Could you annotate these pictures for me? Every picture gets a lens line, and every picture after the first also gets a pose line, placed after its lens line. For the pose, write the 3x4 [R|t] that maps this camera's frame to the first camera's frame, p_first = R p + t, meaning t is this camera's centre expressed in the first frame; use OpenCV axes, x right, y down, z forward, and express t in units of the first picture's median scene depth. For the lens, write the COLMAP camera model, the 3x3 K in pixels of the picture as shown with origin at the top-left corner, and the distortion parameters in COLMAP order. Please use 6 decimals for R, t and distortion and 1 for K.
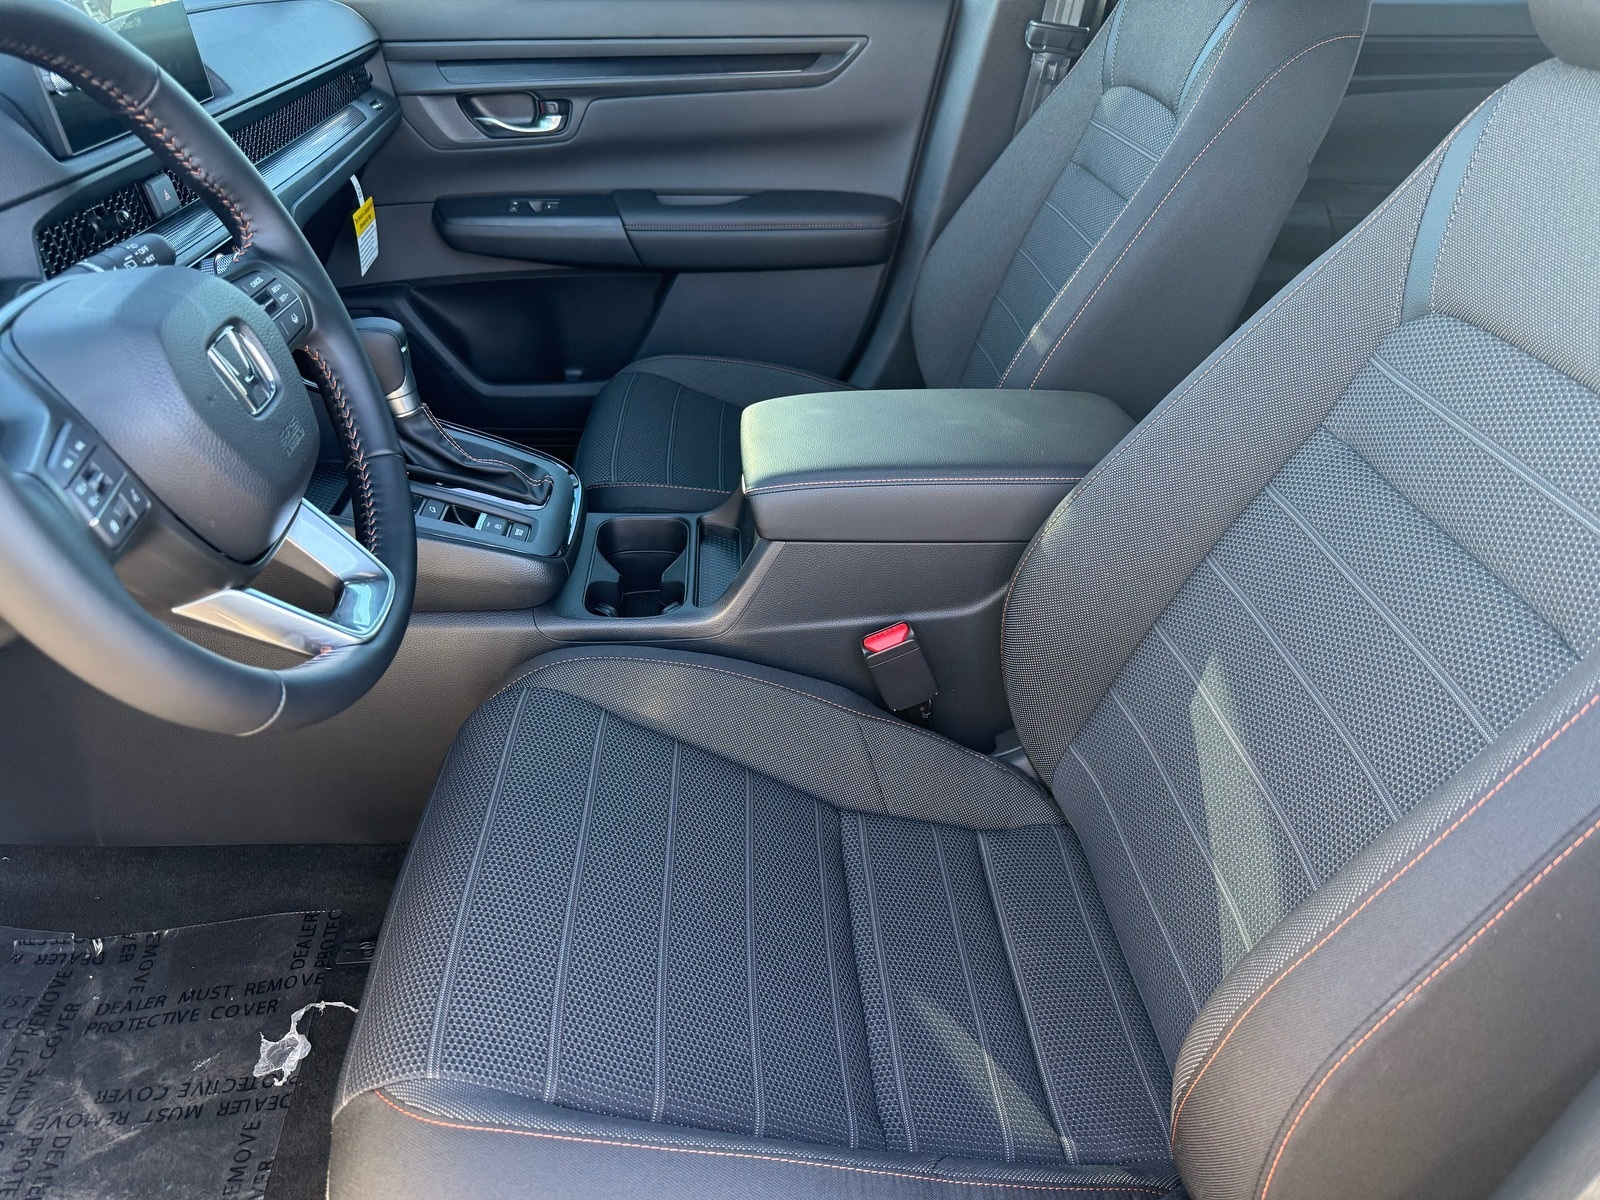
lens RADIAL K [[1144.1, 0, 800.0], [0, 1144.1, 600.0], [0, 0, 1]] dist [0.002148, -0.029359]
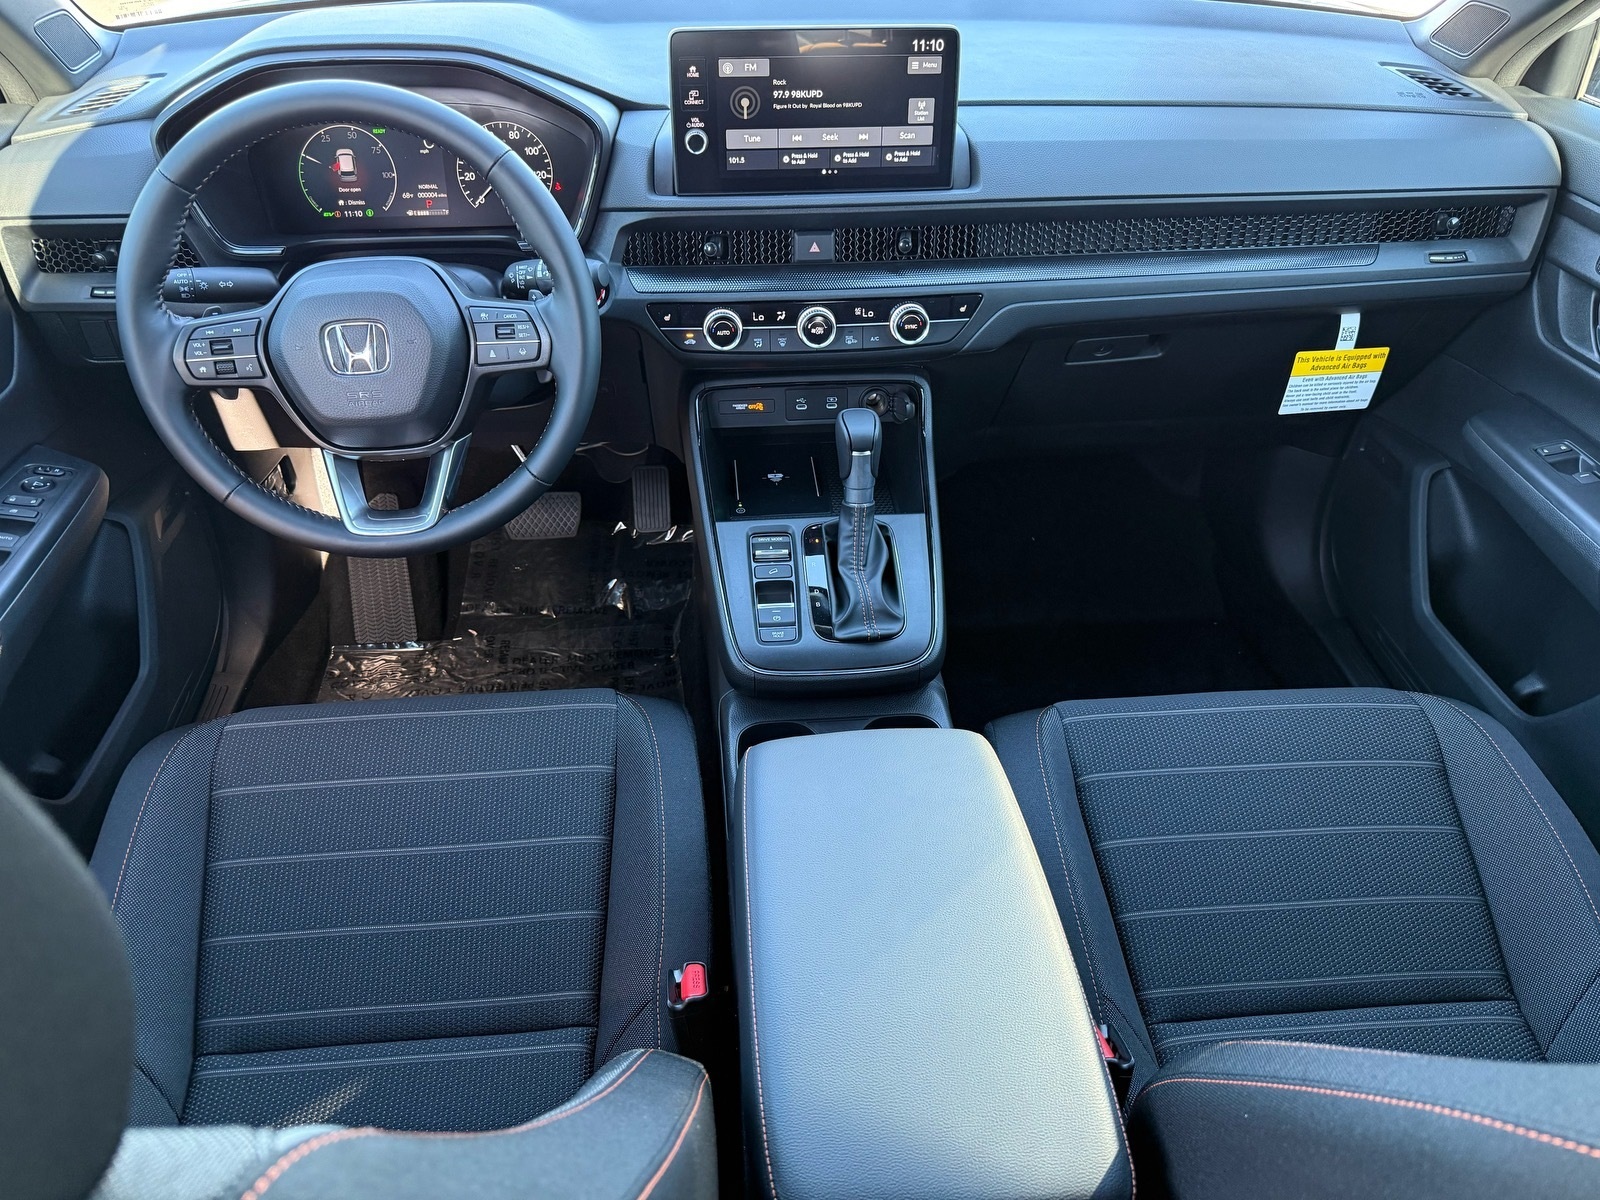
lens RADIAL K [[1172.8, 0, 815.8], [0, 1172.8, 613.2], [0, 0, 1]] dist [-0.000796, -0.007613]
pose [[0.040230, 0.600959, -0.798267, 0.908464], [-0.531585, 0.689340, 0.492166, -0.923025], [0.846049, 0.404547, 0.347193, 0.935611]]
